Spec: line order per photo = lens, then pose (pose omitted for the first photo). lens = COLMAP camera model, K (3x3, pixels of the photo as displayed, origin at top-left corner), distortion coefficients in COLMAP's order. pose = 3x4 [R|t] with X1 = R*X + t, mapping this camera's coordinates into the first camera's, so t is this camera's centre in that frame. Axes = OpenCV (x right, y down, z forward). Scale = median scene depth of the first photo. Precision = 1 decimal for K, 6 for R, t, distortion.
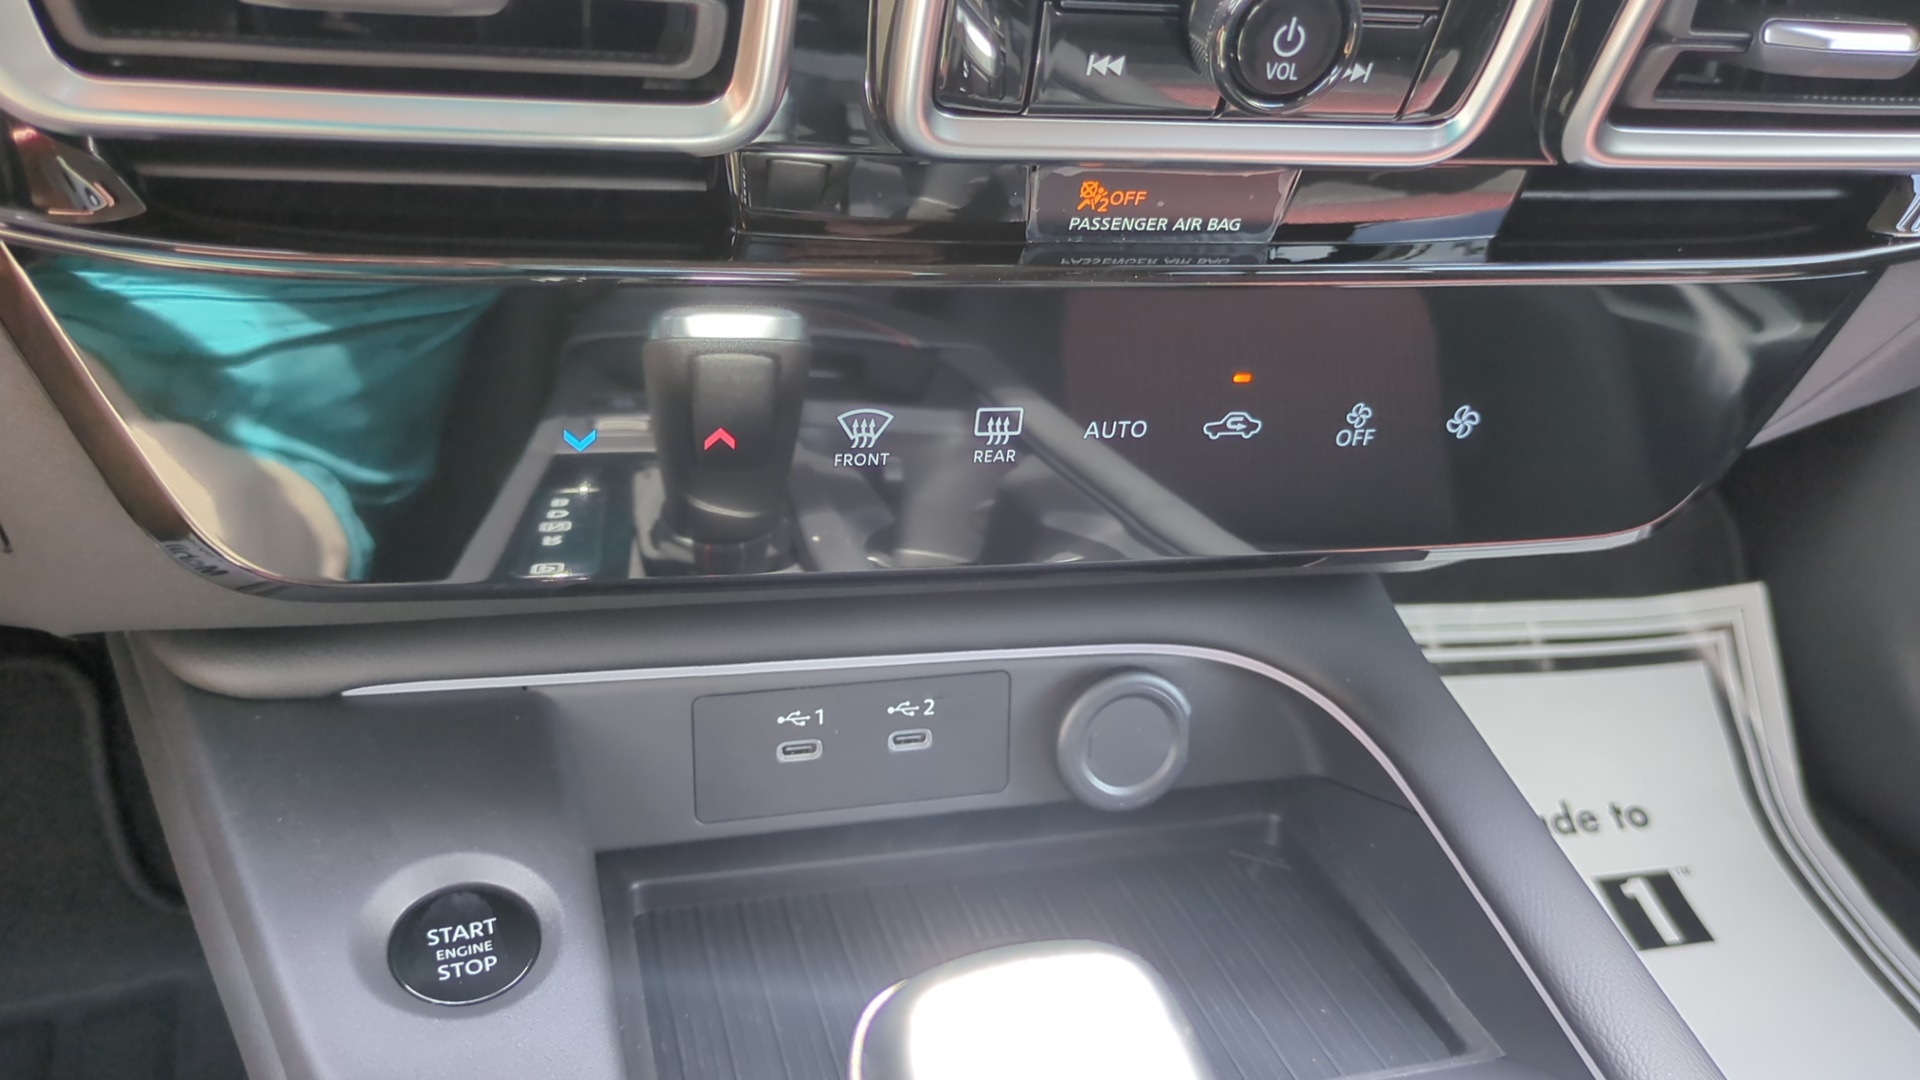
lens RADIAL K [[1673.1, 0, 954.0], [0, 1673.1, 496.7], [0, 0, 1]] dist [0.002439, 0.000047]
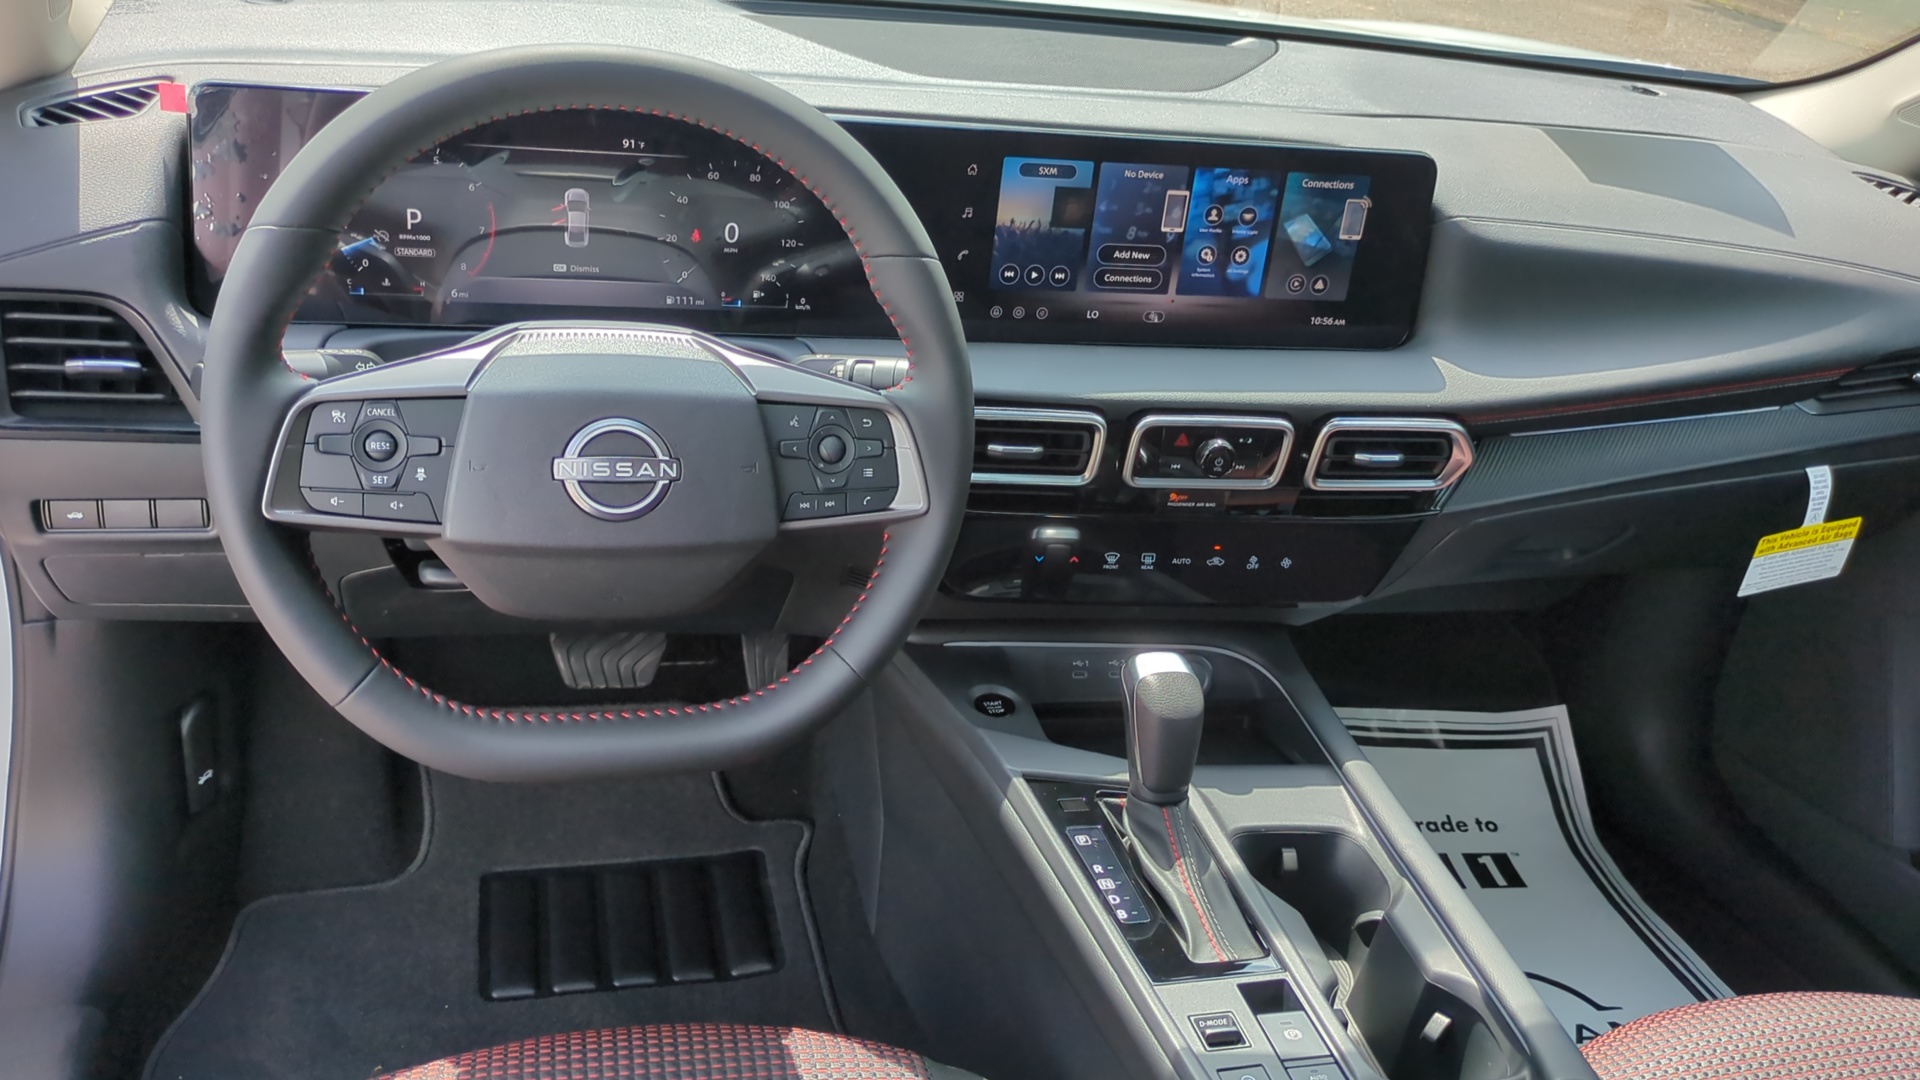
lens RADIAL K [[1673.1, 0, 954.0], [0, 1673.1, 496.7], [0, 0, 1]] dist [0.002439, 0.000047]
pose [[0.997139, 0.007692, -0.075192, -0.043546], [-0.019887, 0.986455, -0.162819, 0.151247], [0.072921, 0.163849, 0.983787, -0.936259]]
